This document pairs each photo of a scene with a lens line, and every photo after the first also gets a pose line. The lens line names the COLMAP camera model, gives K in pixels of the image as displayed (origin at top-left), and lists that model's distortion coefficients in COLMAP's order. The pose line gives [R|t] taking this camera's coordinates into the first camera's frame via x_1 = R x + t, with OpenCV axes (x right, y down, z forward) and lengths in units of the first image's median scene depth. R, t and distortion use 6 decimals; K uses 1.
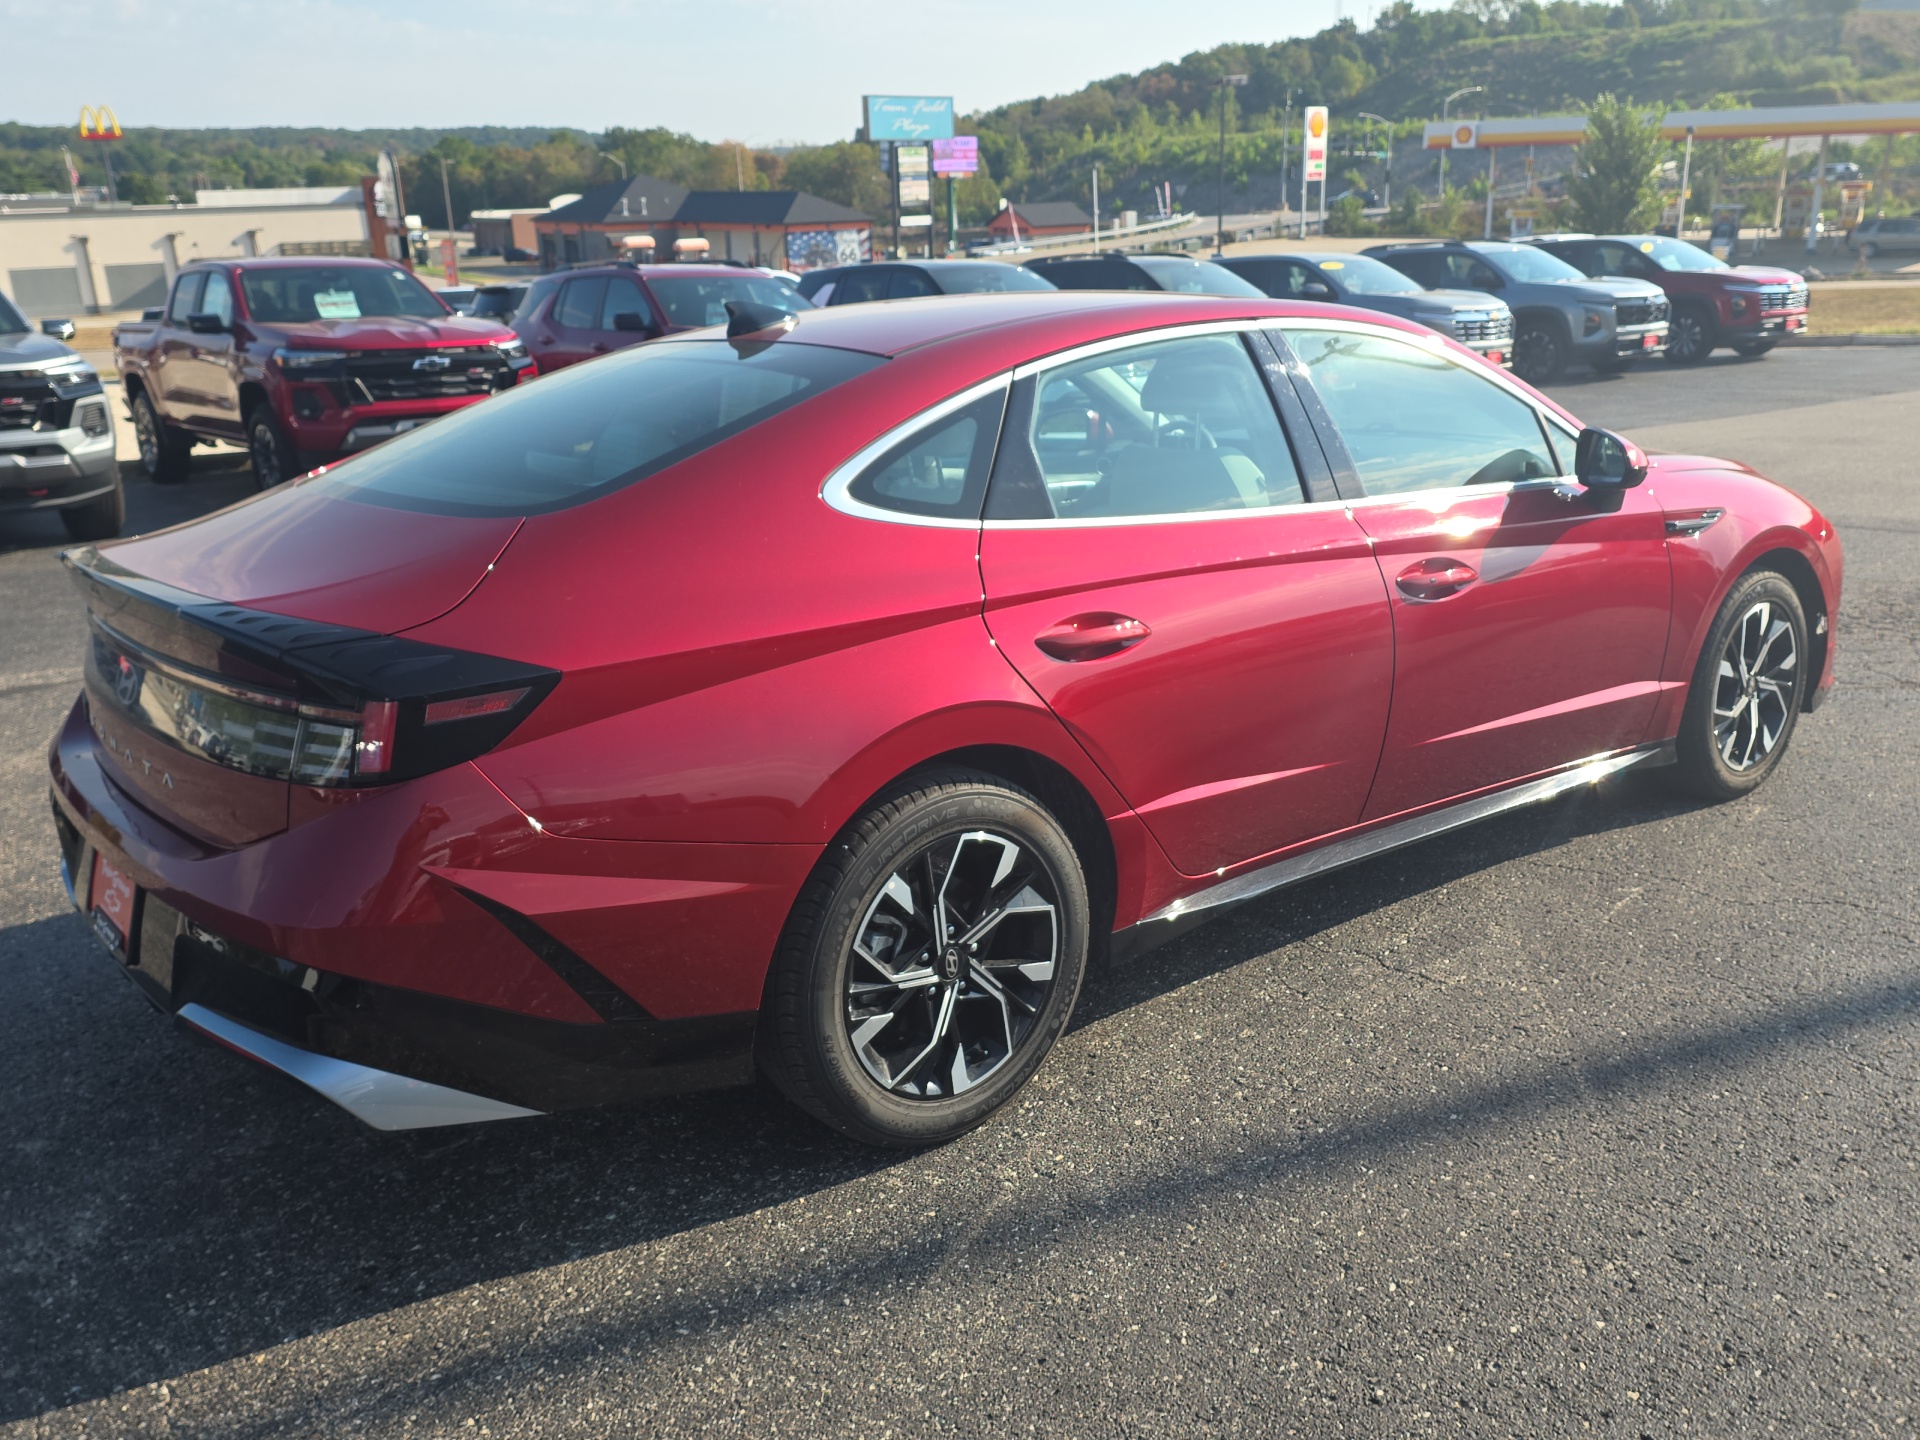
lens RADIAL K [[1577.3, 0, 970.3], [0, 1577.3, 722.9], [0, 0, 1]] dist [0.101552, -0.119573]
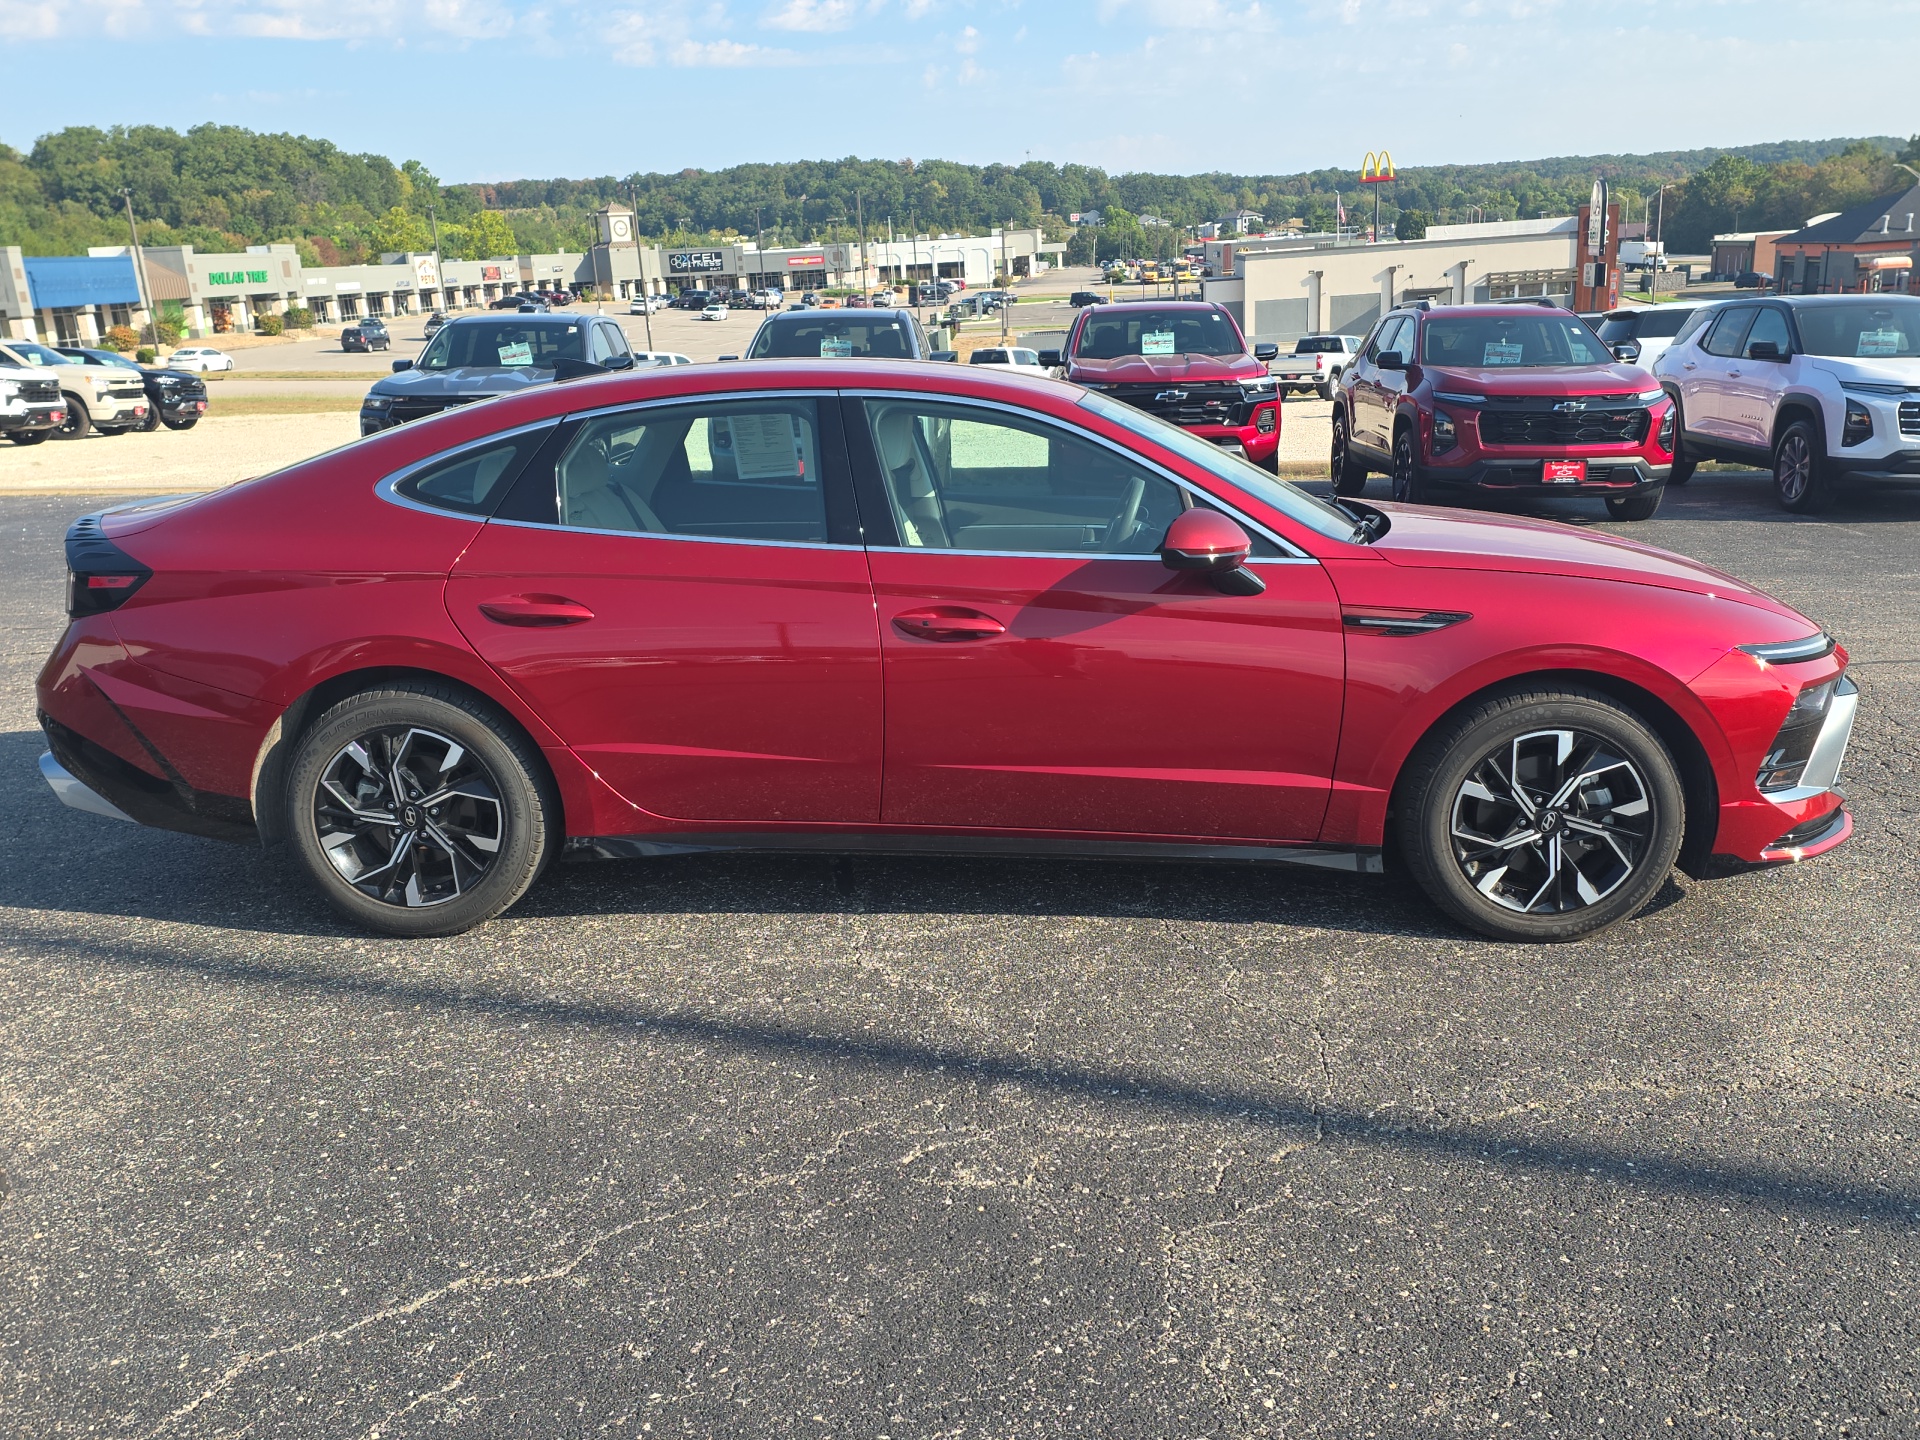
lens RADIAL K [[1577.3, 0, 970.3], [0, 1577.3, 722.9], [0, 0, 1]] dist [0.101552, -0.119573]
pose [[0.752924, 0.174219, -0.634628, 0.317927], [-0.183802, 0.981618, 0.051413, -0.025145], [0.631919, 0.077936, 0.771106, 0.046257]]
